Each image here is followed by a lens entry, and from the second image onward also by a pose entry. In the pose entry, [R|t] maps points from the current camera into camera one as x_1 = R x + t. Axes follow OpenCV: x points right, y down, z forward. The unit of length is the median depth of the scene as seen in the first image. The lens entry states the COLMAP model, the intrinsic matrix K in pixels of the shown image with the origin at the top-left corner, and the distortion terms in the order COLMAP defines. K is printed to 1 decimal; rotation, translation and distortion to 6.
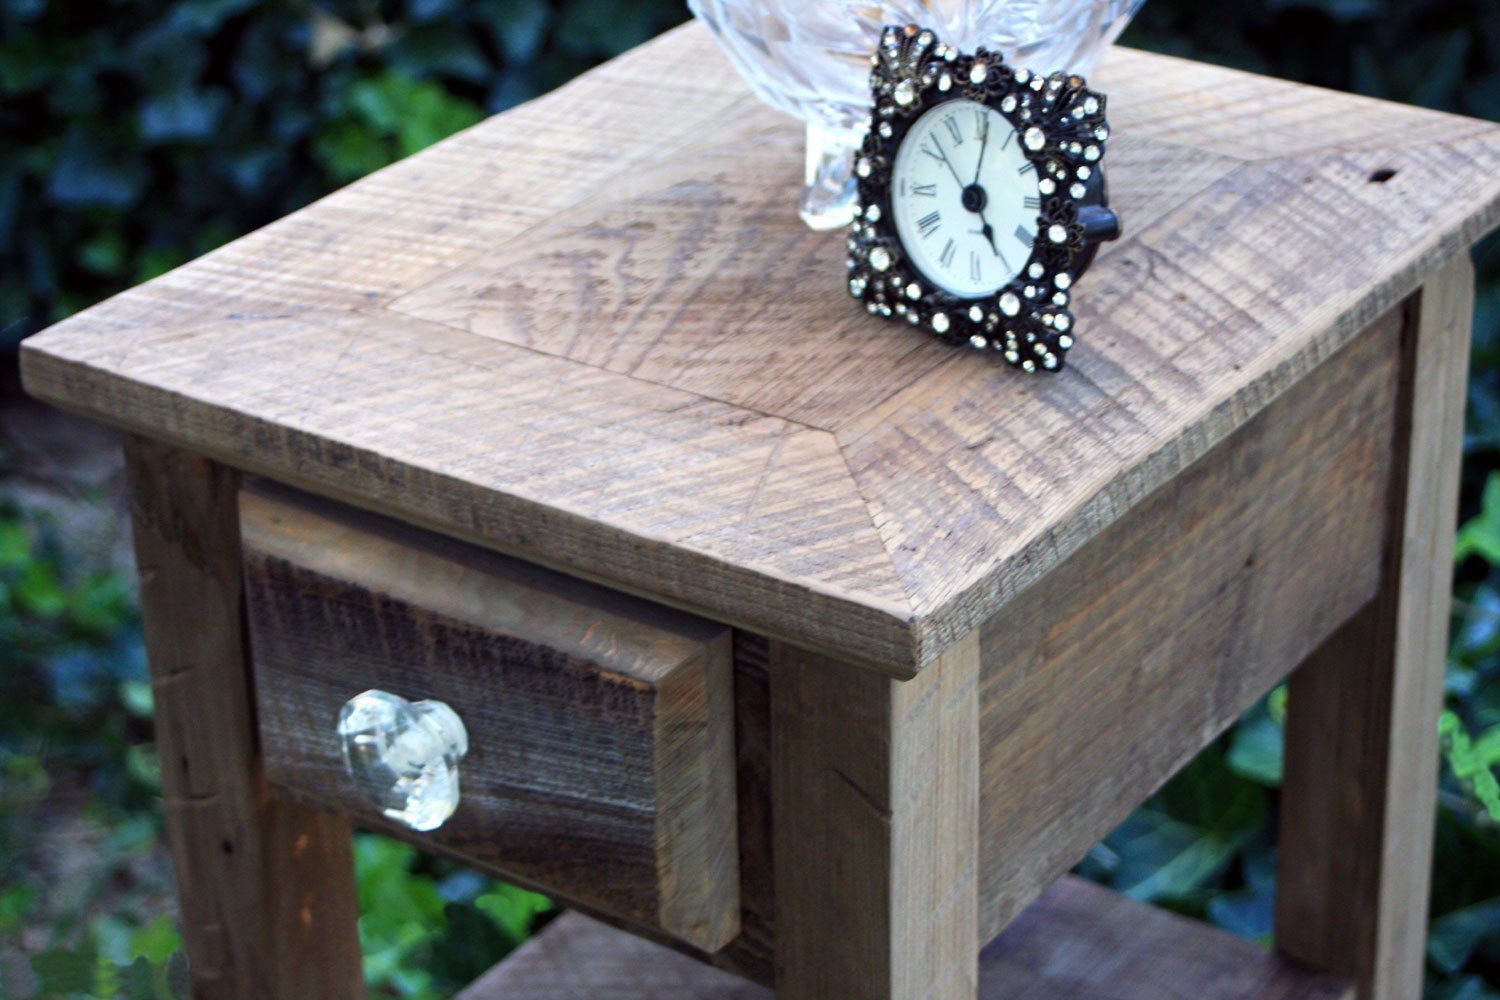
lens RADIAL K [[3830.2, 0, 752.9], [0, 3830.2, 500.5], [0, 0, 1]] dist [0.062319, 0.000000]
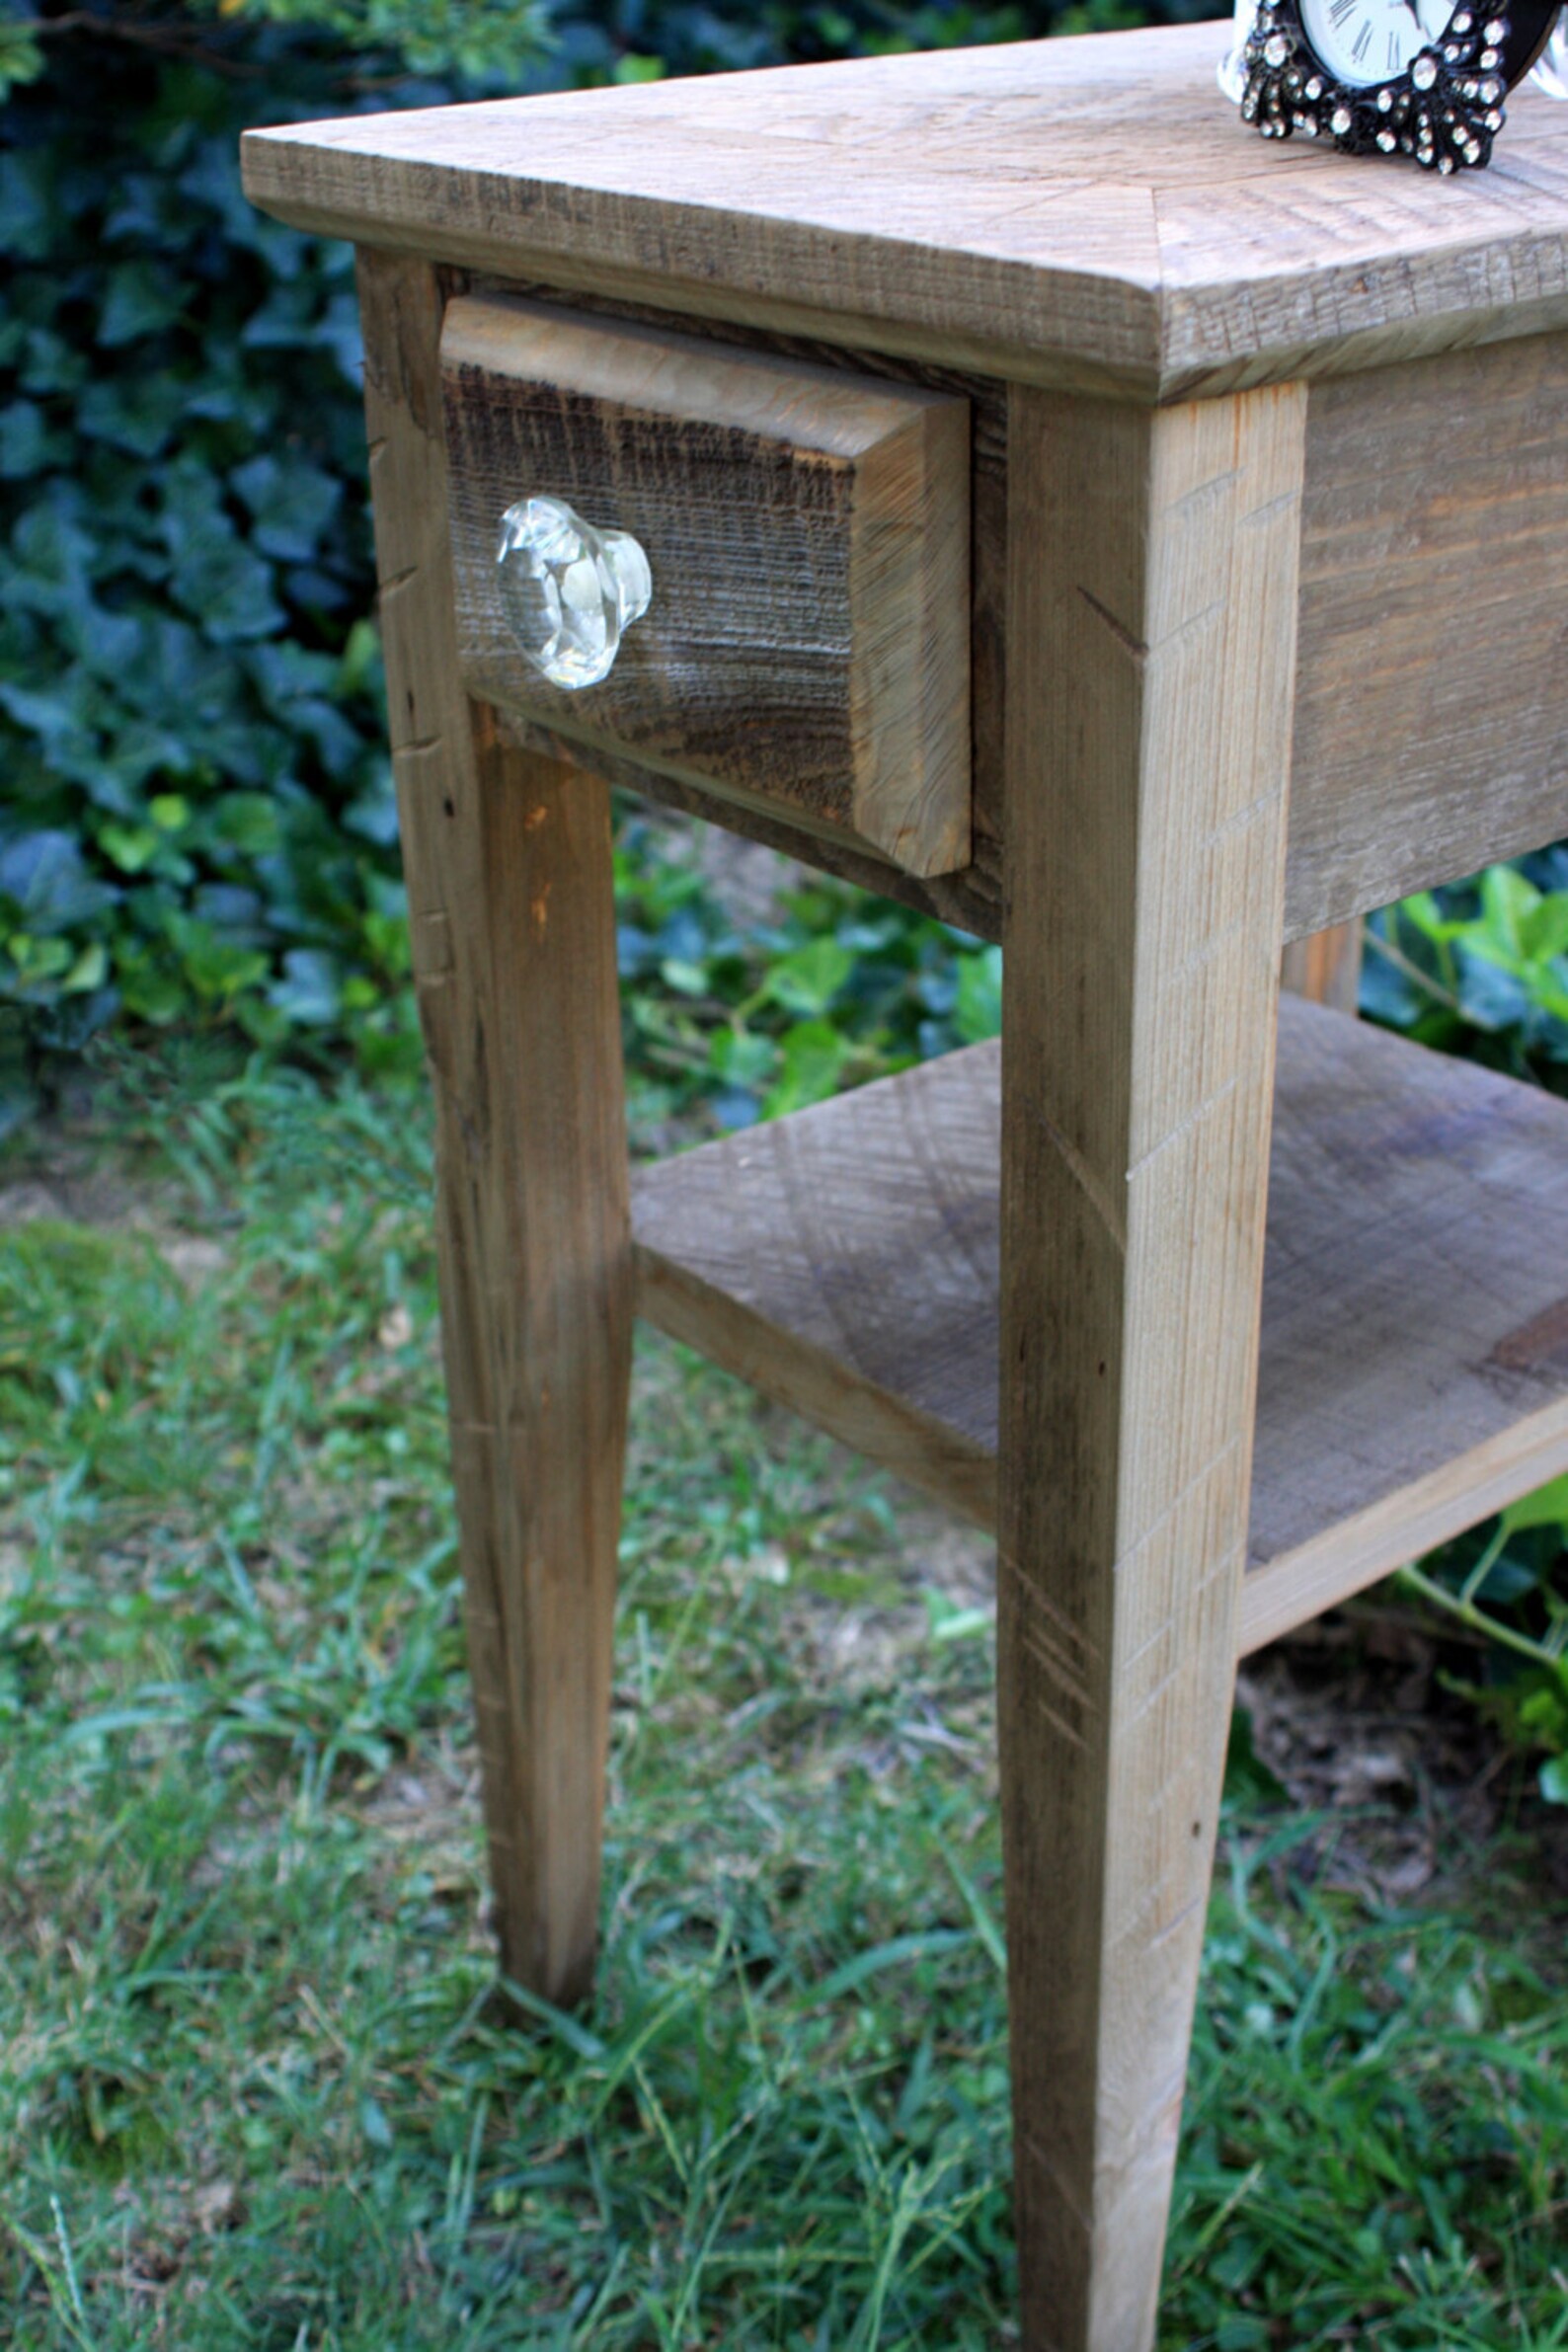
lens RADIAL K [[3130.2, 0, 777.2], [0, 3130.2, 1178.5], [0, 0, 1]] dist [-0.110160, 0.000000]
pose [[0.962130, 0.116181, -0.246592, 0.120277], [-0.121767, 0.992531, -0.007472, 0.185492], [0.243882, 0.037215, 0.969091, 0.404208]]
